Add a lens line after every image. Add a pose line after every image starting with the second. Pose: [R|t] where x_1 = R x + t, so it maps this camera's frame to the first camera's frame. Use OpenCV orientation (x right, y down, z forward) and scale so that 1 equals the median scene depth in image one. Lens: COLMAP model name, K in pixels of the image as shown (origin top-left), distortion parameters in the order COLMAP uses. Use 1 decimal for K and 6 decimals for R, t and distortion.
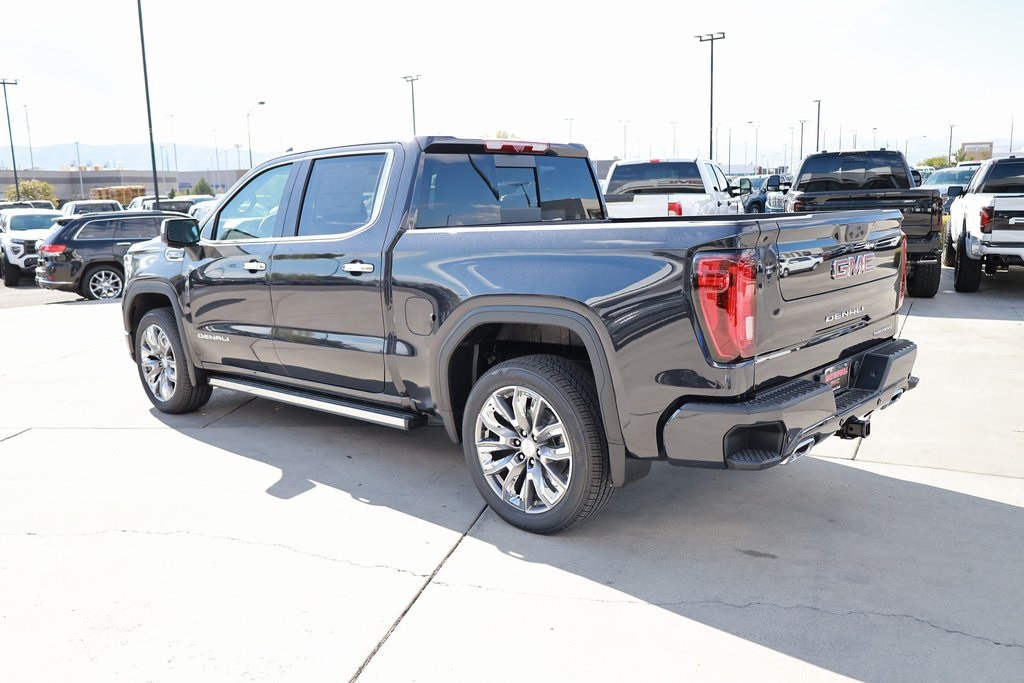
lens RADIAL K [[827.6, 0, 507.1], [0, 827.6, 358.8], [0, 0, 1]] dist [0.004870, 0.002496]
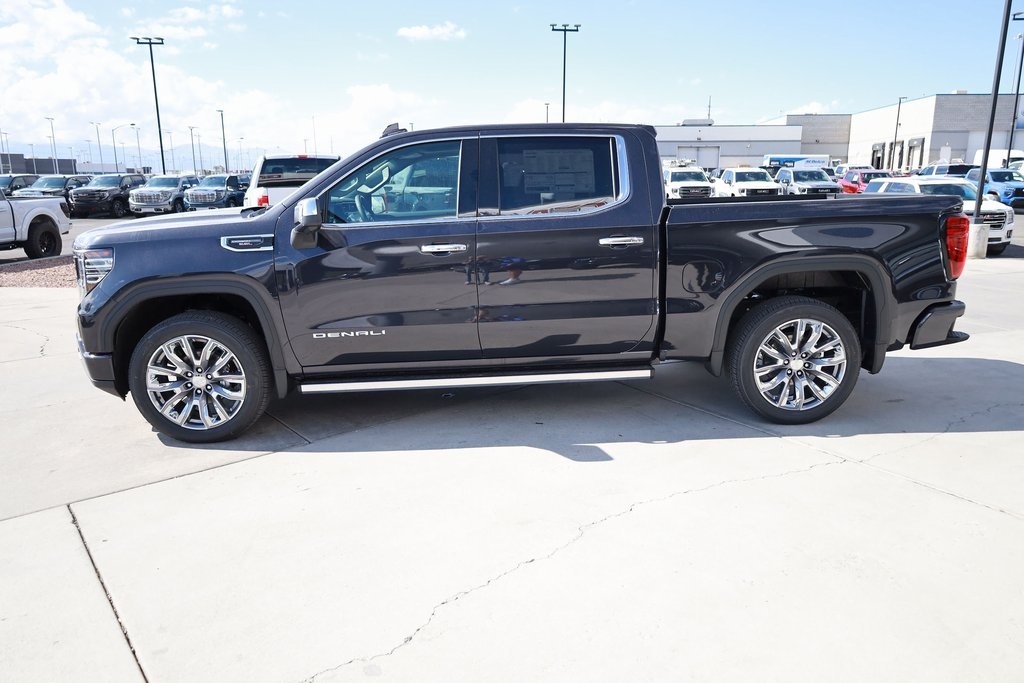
lens RADIAL K [[701.0, 0, 517.0], [0, 701.0, 342.8], [0, 0, 1]] dist [-0.007513, -0.002451]
pose [[0.683482, -0.135202, 0.717337, -0.877182], [0.124786, 0.989873, 0.067673, -0.050769], [-0.719222, 0.043261, 0.693432, 0.405263]]
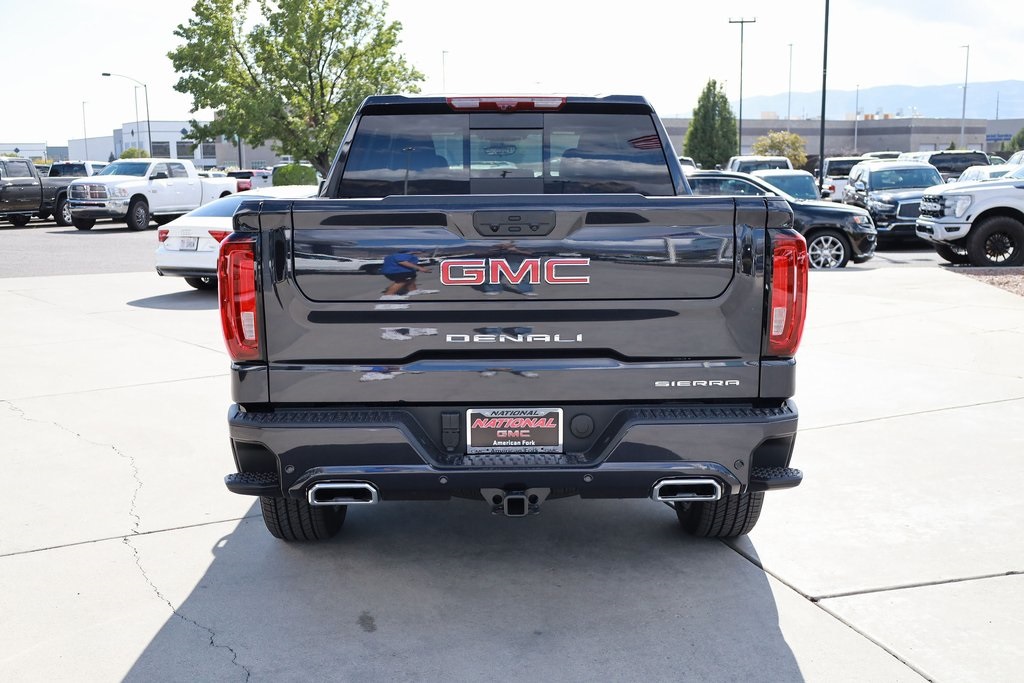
lens RADIAL K [[1085.5, 0, 512.0], [0, 1085.5, 341.5], [0, 0, 1]] dist [0.014243, 0.001692]
pose [[0.698031, 0.137631, -0.702717, 0.788152], [-0.152215, 0.987446, 0.042197, -0.066906], [0.699703, 0.077509, 0.710217, 0.248062]]
